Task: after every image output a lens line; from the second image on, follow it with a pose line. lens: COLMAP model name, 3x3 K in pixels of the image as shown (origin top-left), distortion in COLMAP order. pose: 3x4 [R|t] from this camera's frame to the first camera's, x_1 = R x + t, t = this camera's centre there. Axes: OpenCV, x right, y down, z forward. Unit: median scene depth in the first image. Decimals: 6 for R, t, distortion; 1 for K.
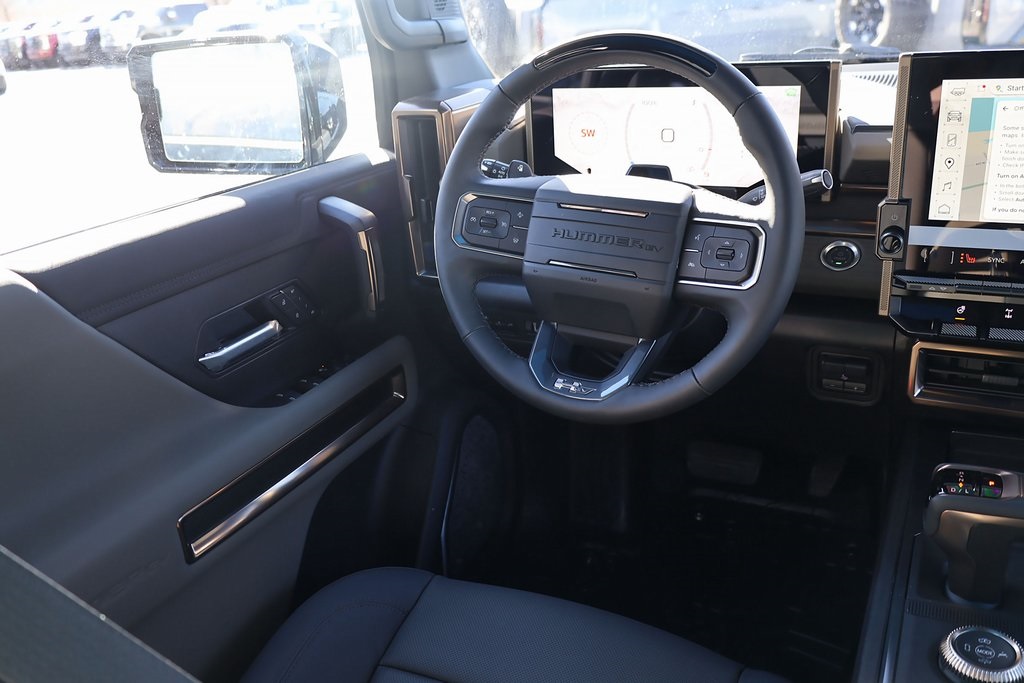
lens RADIAL K [[861.5, 0, 512.0], [0, 861.5, 341.5], [0, 0, 1]] dist [-0.011168, -0.005443]
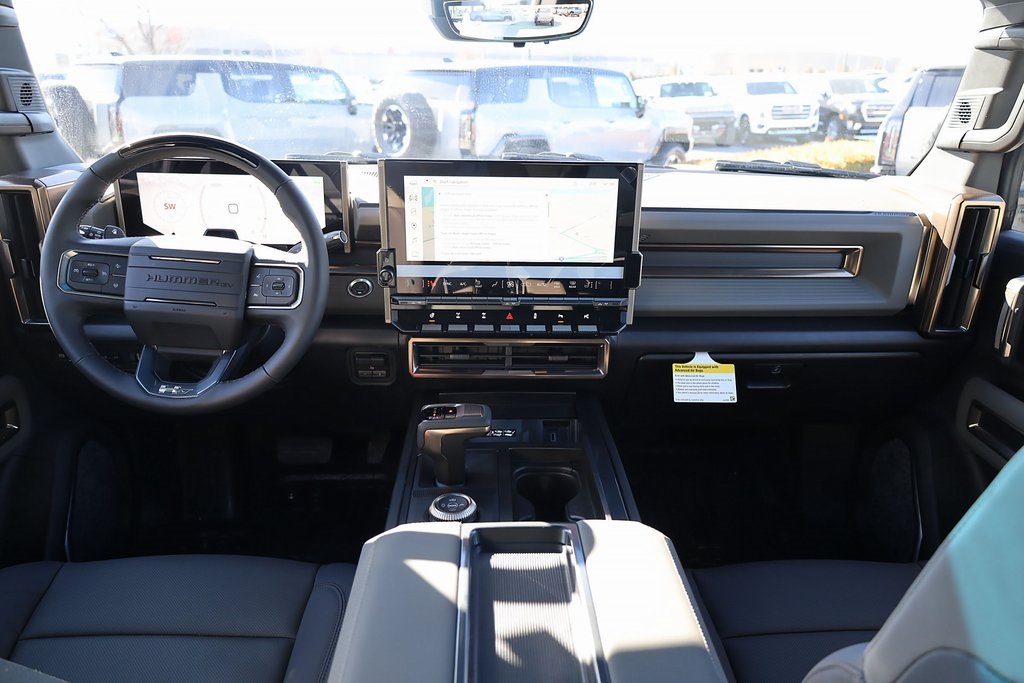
lens RADIAL K [[704.9, 0, 516.6], [0, 704.9, 344.6], [0, 0, 1]] dist [-0.005618, -0.001584]
pose [[0.862578, -0.079918, 0.499573, -0.011531], [0.108837, 0.993638, -0.028966, 0.070571], [-0.494079, 0.079358, 0.865787, -0.222920]]
